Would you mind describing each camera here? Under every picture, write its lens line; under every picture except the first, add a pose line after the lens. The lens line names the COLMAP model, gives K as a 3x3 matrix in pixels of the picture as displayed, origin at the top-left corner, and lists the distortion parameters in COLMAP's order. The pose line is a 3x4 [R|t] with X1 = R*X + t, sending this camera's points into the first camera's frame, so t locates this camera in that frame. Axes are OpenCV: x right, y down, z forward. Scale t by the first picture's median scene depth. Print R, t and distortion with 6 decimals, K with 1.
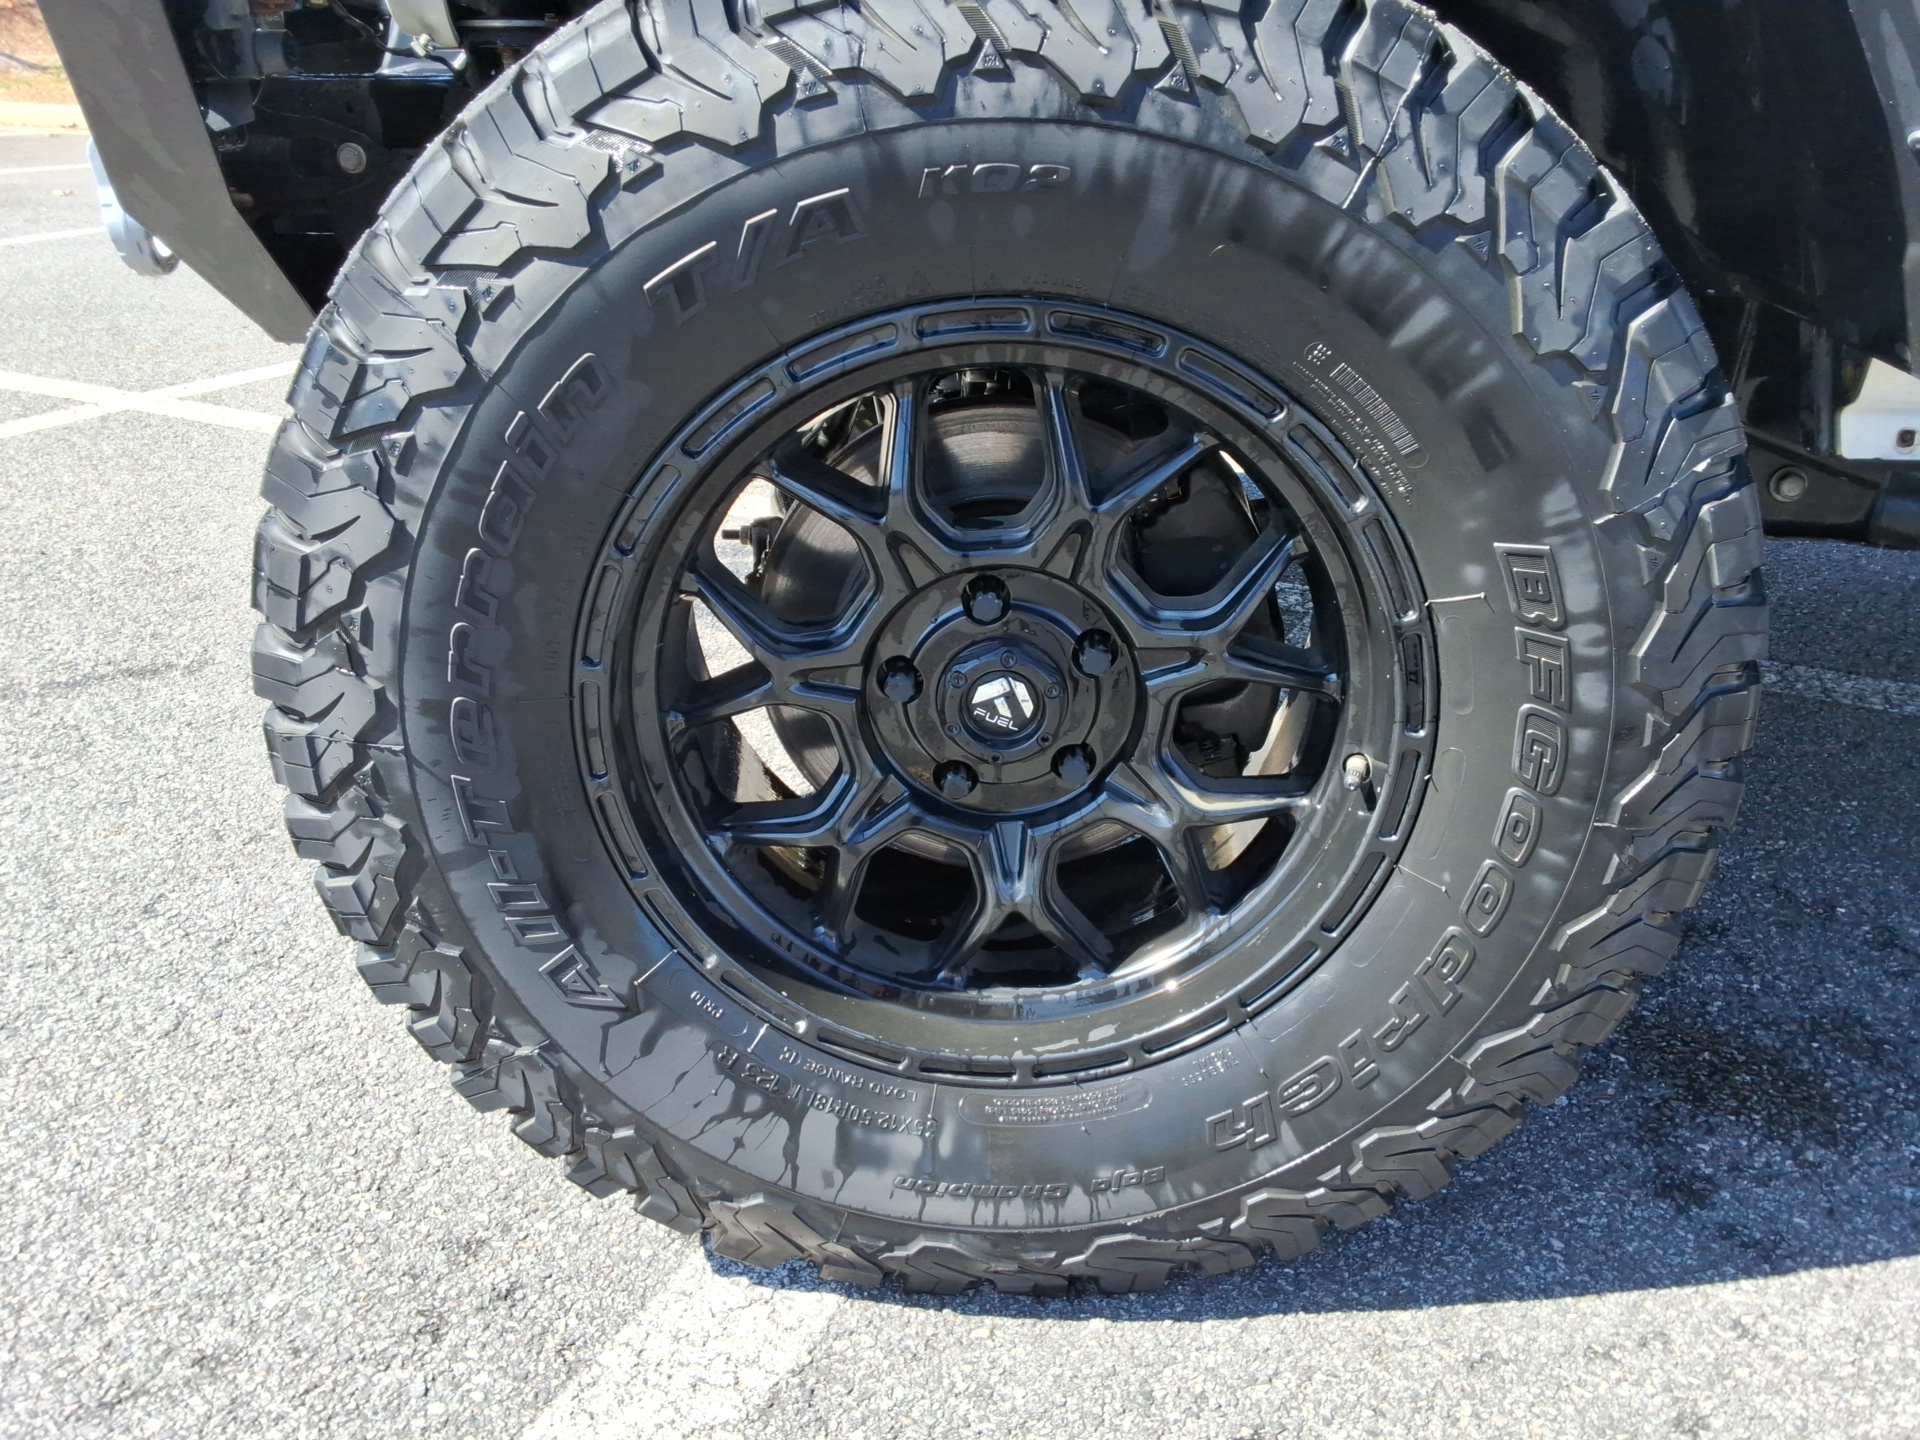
lens RADIAL K [[1545.1, 0, 998.7], [0, 1545.1, 720.4], [0, 0, 1]] dist [0.113720, -0.183477]
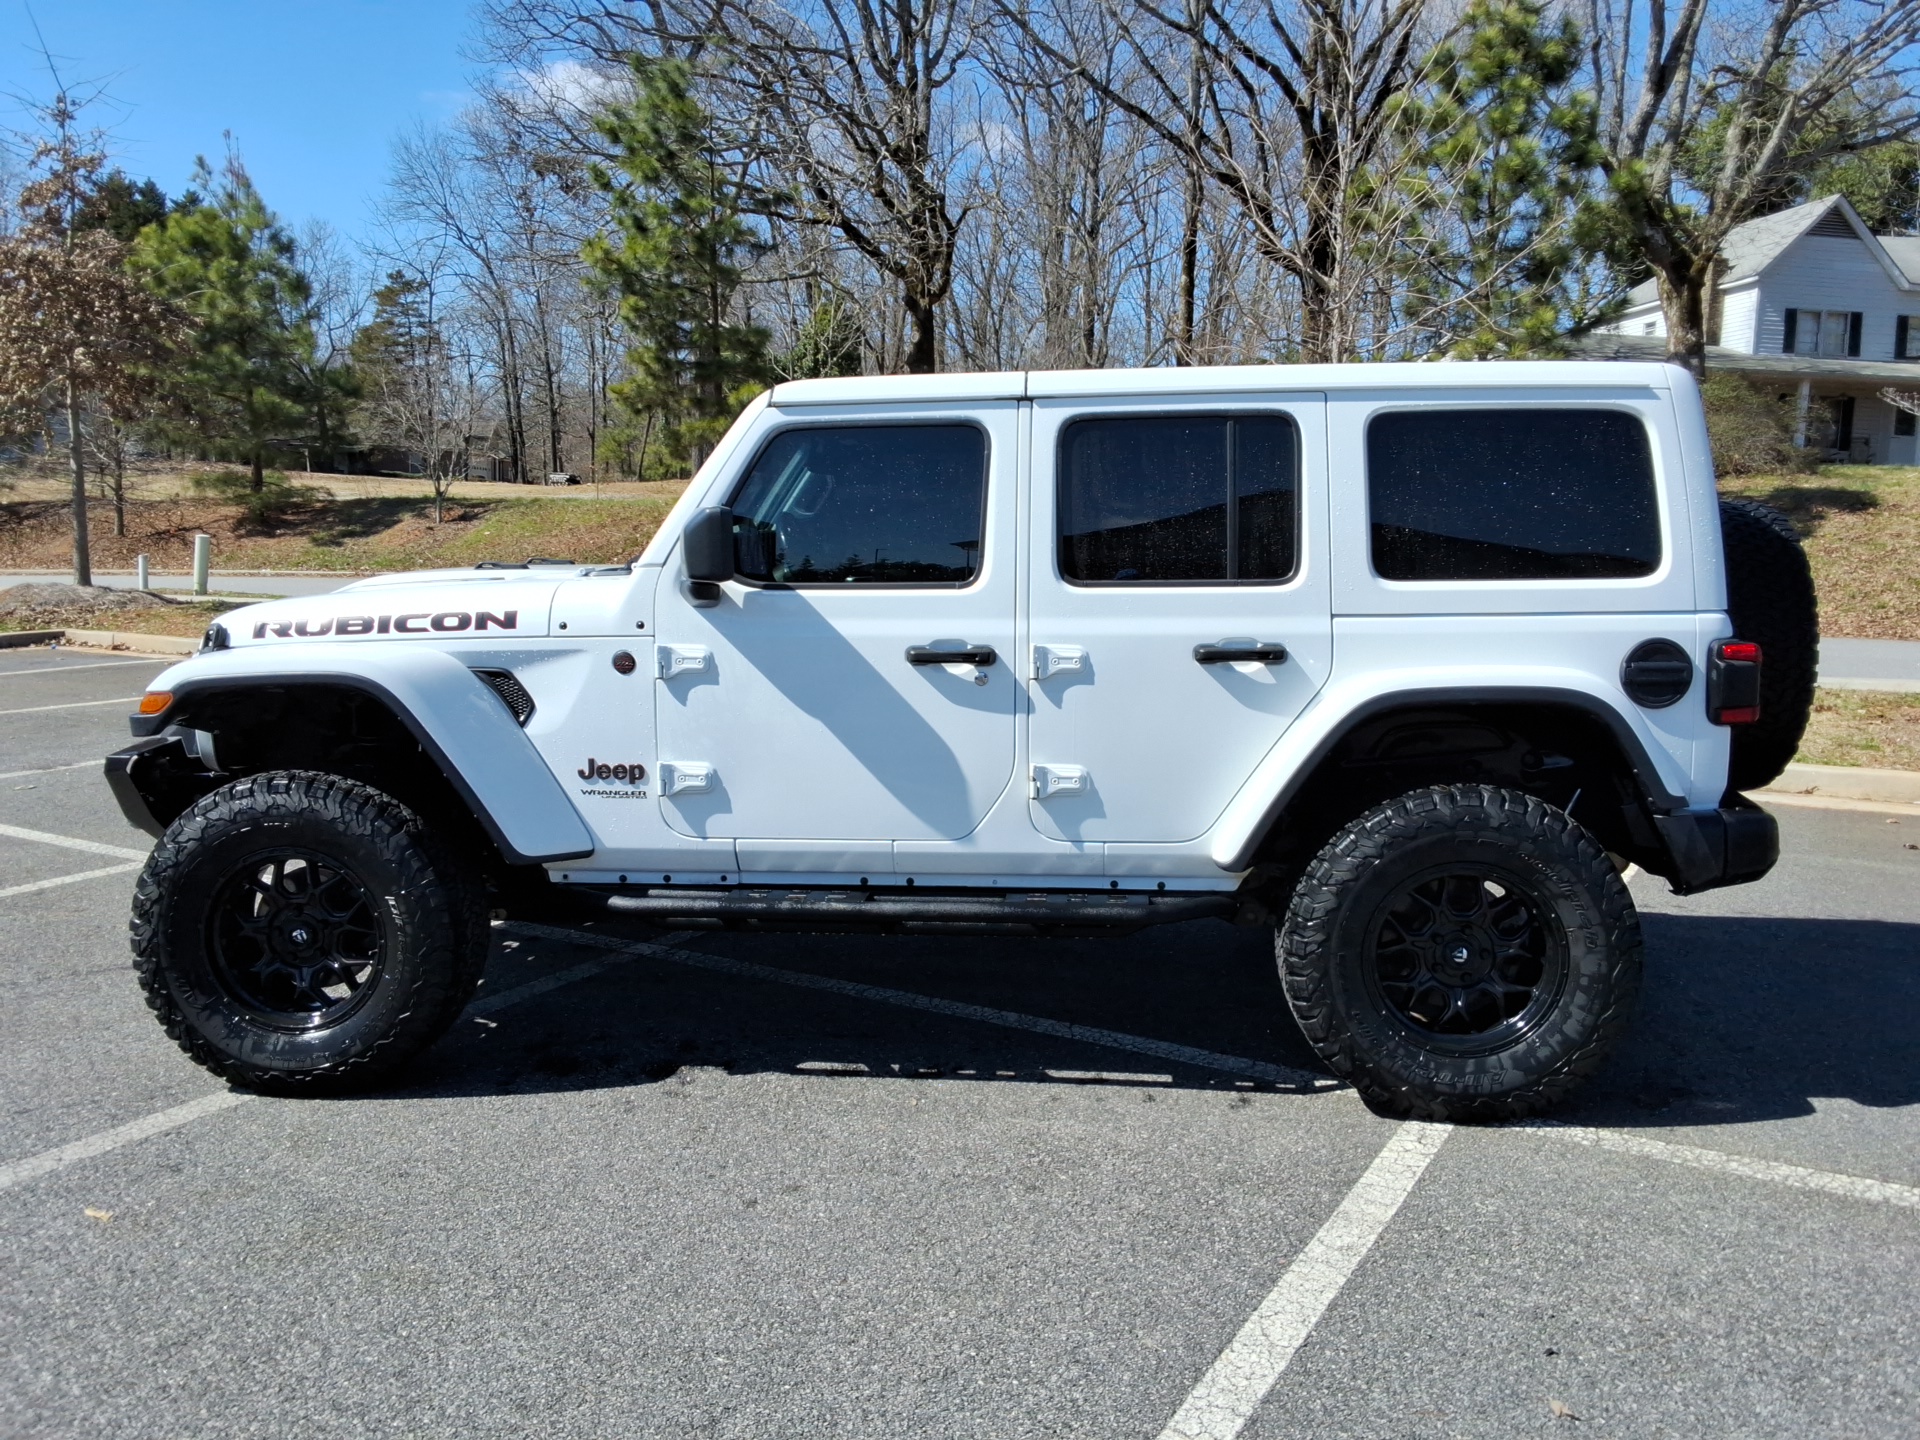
lens RADIAL K [[1490.0, 0, 969.6], [0, 1490.0, 713.4], [0, 0, 1]] dist [0.129225, -0.187061]
pose [[0.999046, 0.001356, -0.043642, 2.005130], [-0.013811, 0.958013, -0.286391, 0.569776], [0.041422, 0.286721, 0.957118, -3.079101]]
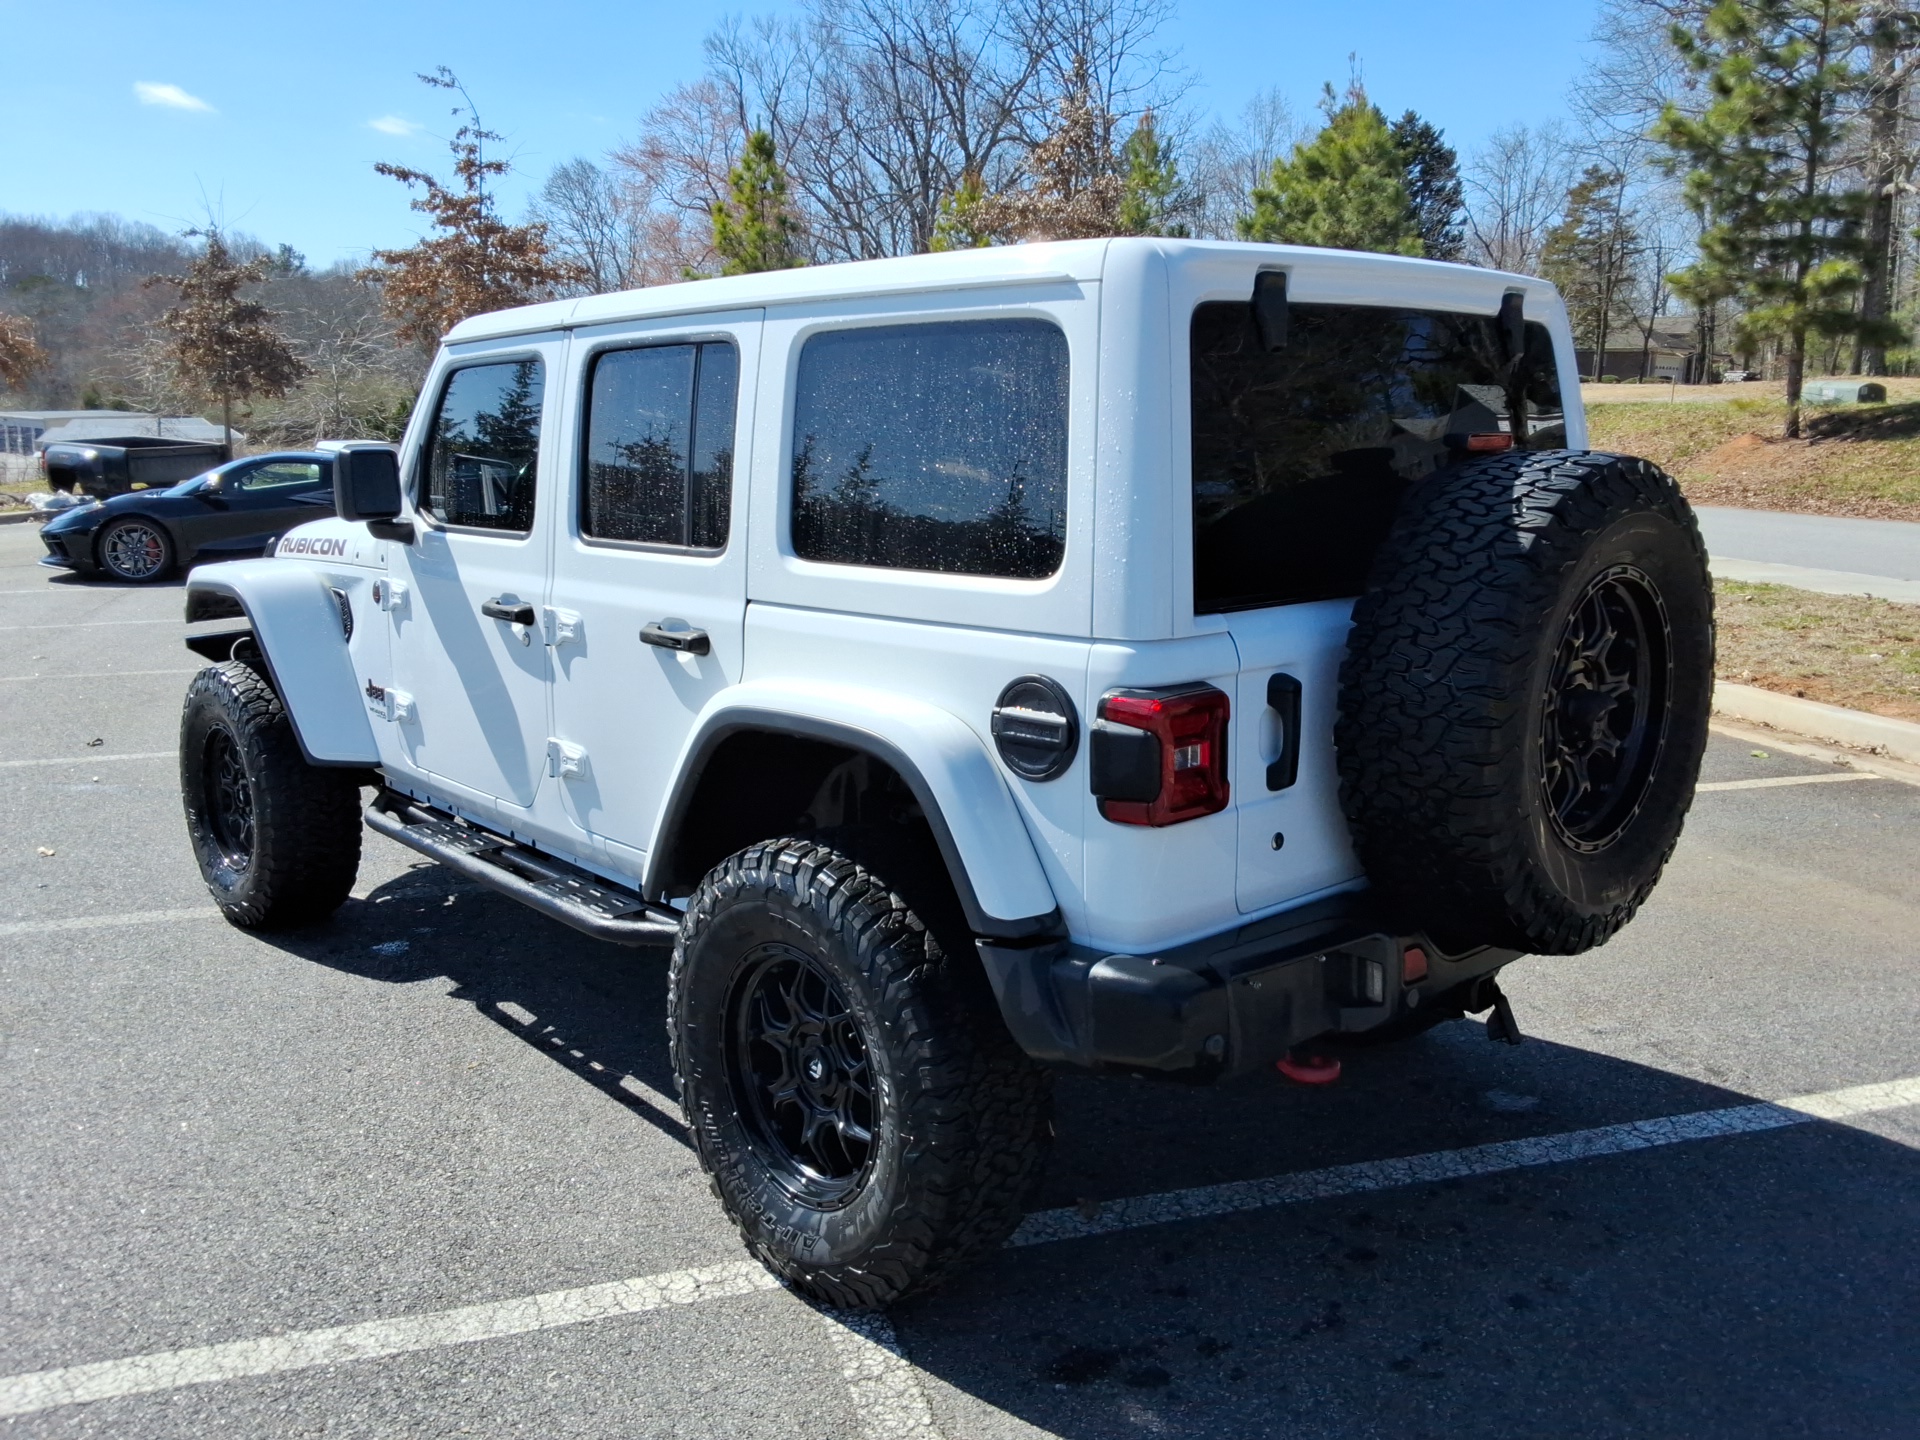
lens RADIAL K [[1490.0, 0, 969.6], [0, 1490.0, 713.4], [0, 0, 1]] dist [0.129225, -0.187061]
pose [[0.710191, 0.127600, -0.692349, 5.268318], [-0.283028, 0.952213, -0.114829, -0.382919], [0.644611, 0.277505, 0.712367, -1.146173]]
